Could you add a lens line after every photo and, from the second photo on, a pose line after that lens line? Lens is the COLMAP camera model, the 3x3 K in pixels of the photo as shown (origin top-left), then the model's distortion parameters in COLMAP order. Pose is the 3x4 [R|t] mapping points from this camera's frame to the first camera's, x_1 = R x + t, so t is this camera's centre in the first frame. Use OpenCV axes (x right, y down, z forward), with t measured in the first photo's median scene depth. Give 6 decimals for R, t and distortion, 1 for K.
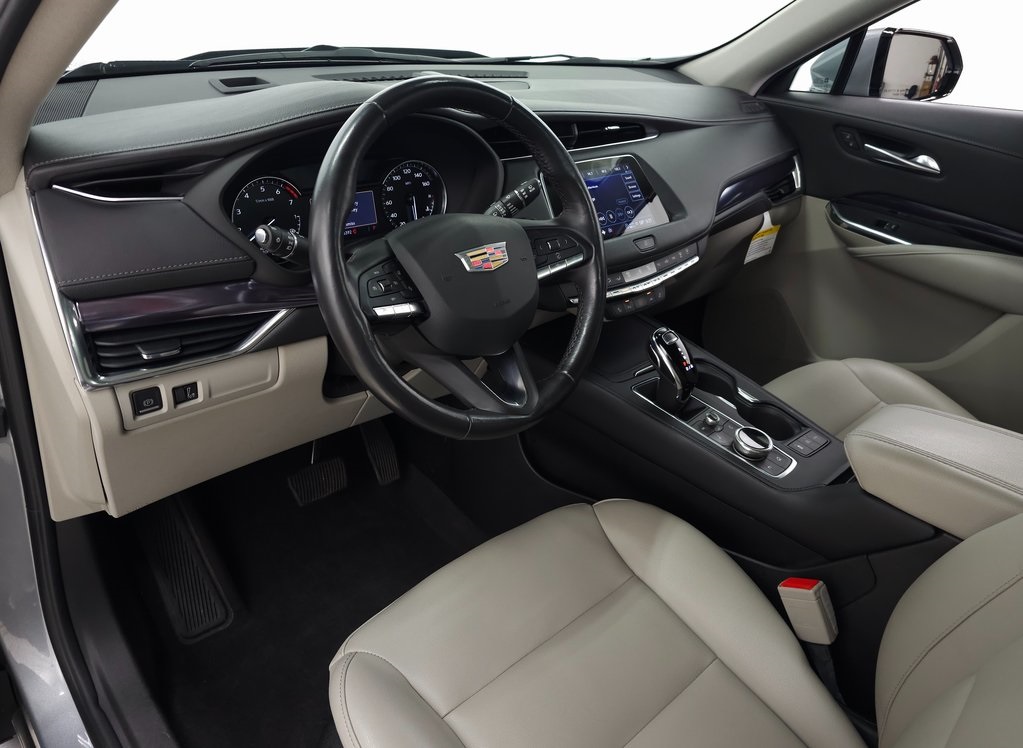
lens RADIAL K [[697.8, 0, 509.5], [0, 697.8, 393.1], [0, 0, 1]] dist [0.016108, -0.011277]
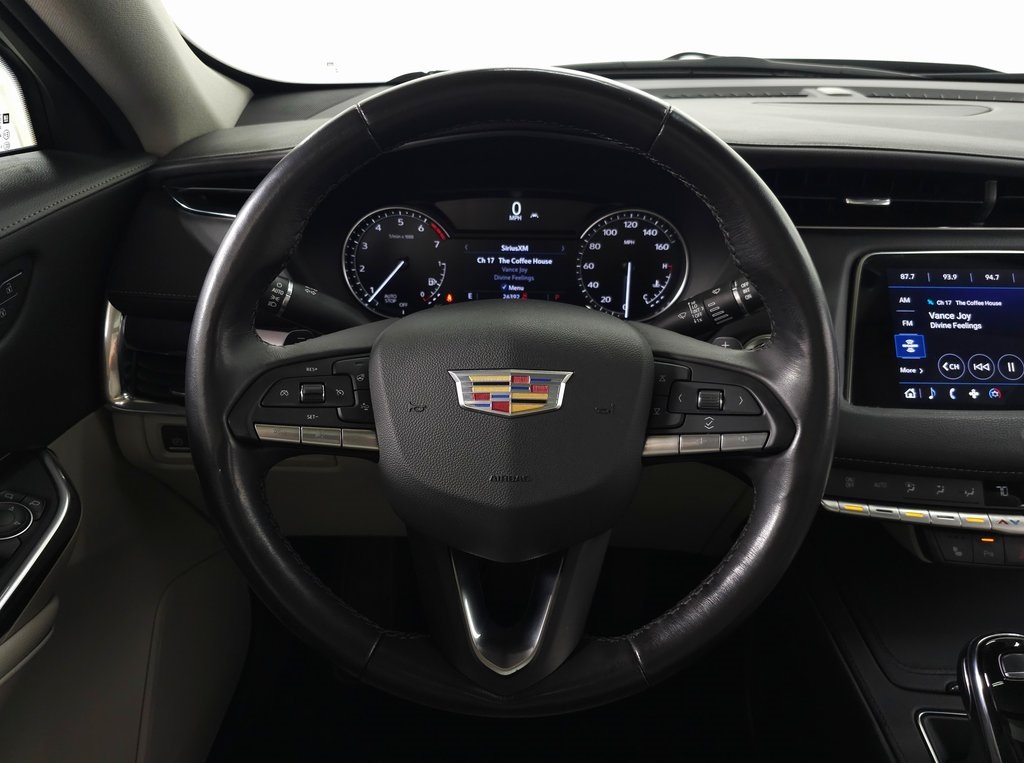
lens RADIAL K [[709.8, 0, 501.5], [0, 709.8, 384.3], [0, 0, 1]] dist [0.037314, -0.056645]
pose [[0.704543, 0.276543, -0.653562, 0.242630], [-0.313012, 0.947621, 0.063539, -0.172268], [0.636900, 0.159807, 0.754202, 0.421326]]
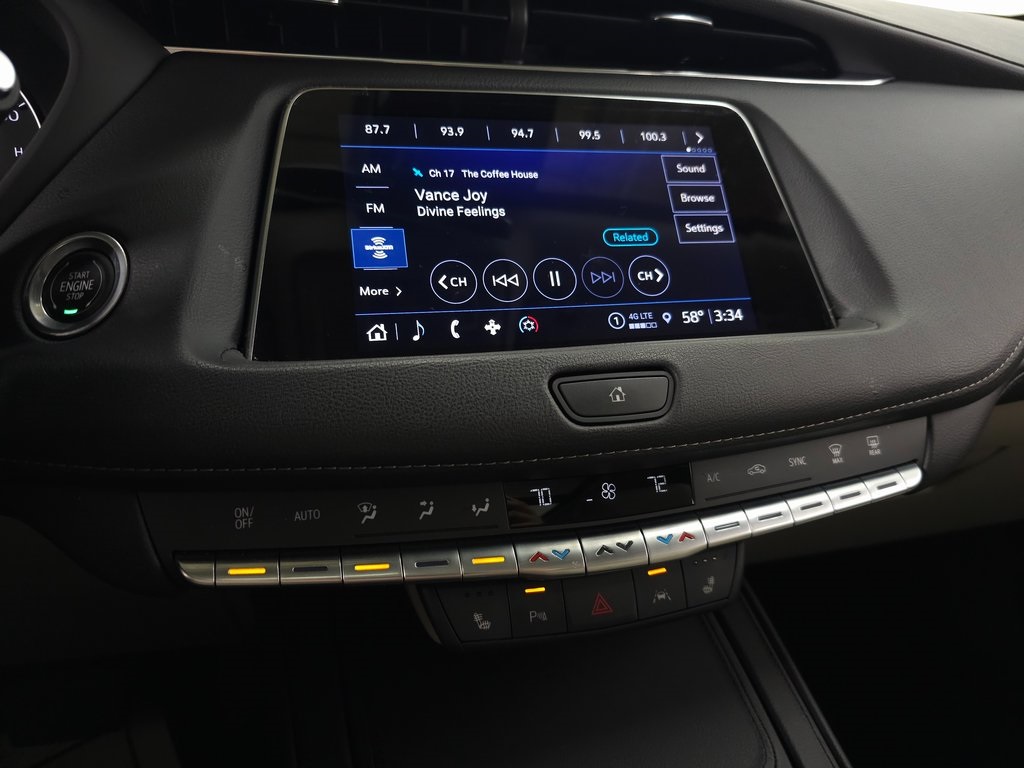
lens RADIAL K [[709.8, 0, 517.7], [0, 709.8, 382.2], [0, 0, 1]] dist [0.037314, -0.056645]
pose [[0.883790, 0.182388, -0.430872, 0.285558], [-0.232011, 0.970534, -0.065066, -0.203737], [0.406308, 0.157472, 0.900064, 0.798466]]
